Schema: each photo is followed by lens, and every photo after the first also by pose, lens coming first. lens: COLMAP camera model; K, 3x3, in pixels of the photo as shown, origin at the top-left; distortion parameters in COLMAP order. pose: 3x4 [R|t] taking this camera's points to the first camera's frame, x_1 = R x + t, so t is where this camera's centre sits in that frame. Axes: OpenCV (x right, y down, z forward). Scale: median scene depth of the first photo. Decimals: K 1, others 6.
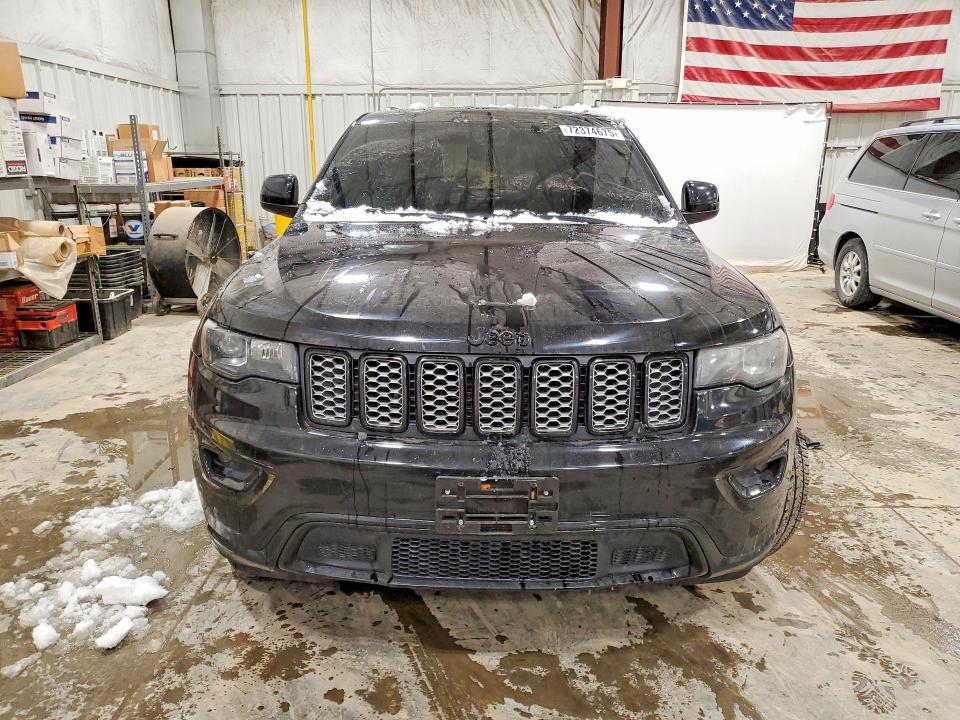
lens RADIAL K [[741.8, 0, 480.0], [0, 741.8, 360.0], [0, 0, 1]] dist [0.014603, 0.013122]
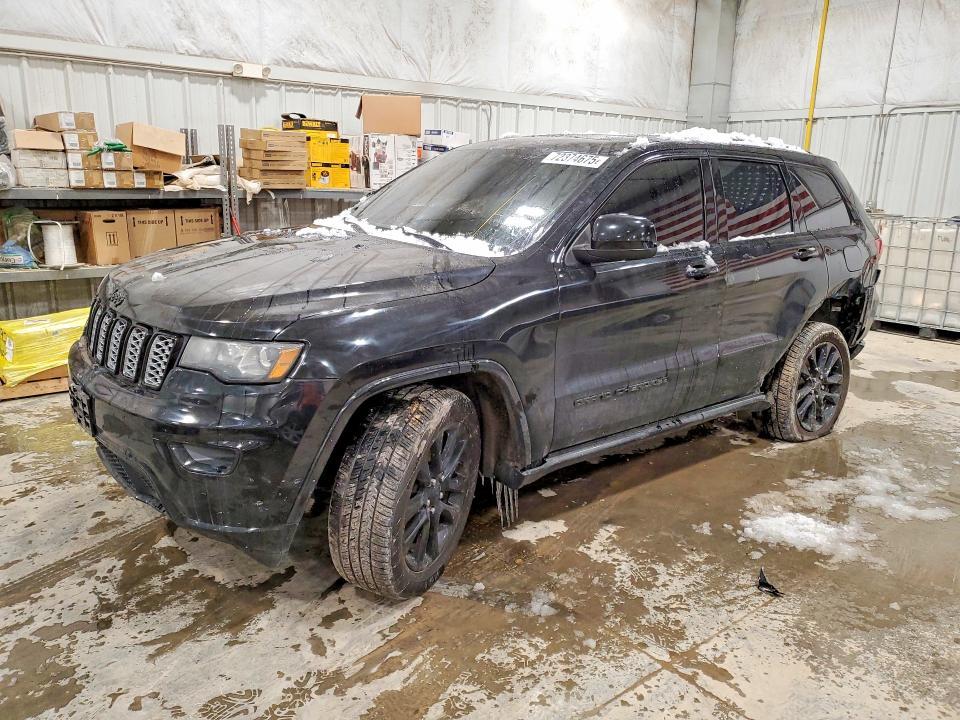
lens RADIAL K [[736.5, 0, 486.1], [0, 736.5, 356.6], [0, 0, 1]] dist [0.017839, 0.012919]
pose [[0.630946, 0.205563, -0.748099, 0.286748], [-0.230770, 0.970341, 0.071999, -0.034643], [0.740711, 0.127211, 0.659670, 0.108019]]
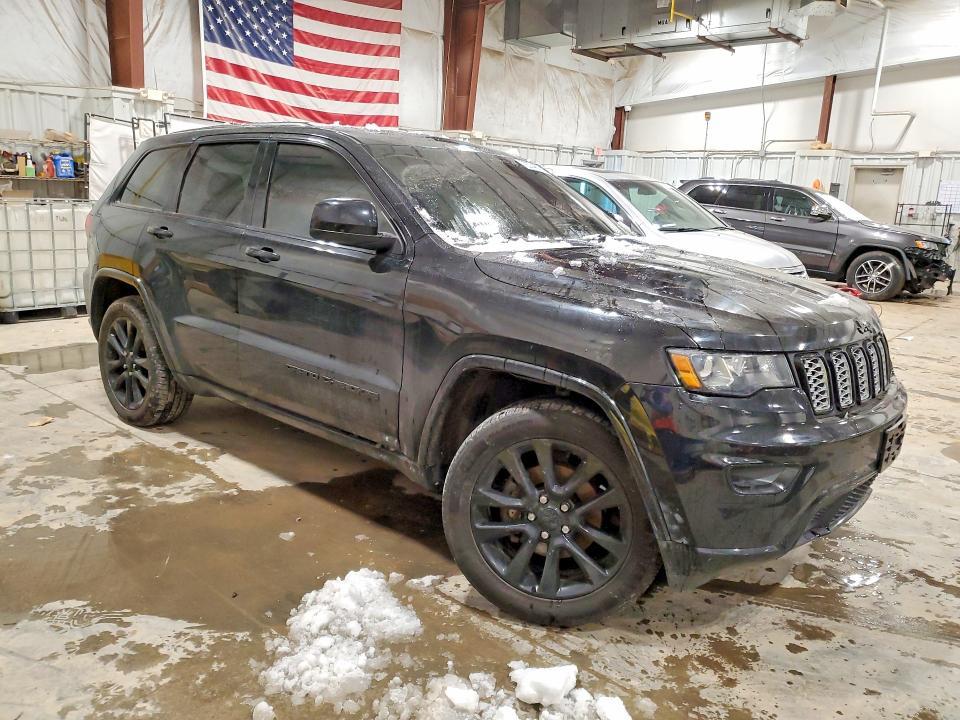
lens RADIAL K [[736.5, 0, 486.1], [0, 736.5, 356.6], [0, 0, 1]] dist [0.017839, 0.012919]
pose [[0.653565, -0.142404, 0.743353, -0.266823], [0.161825, 0.985721, 0.046556, -0.027829], [-0.739368, 0.089865, 0.667277, 0.108887]]
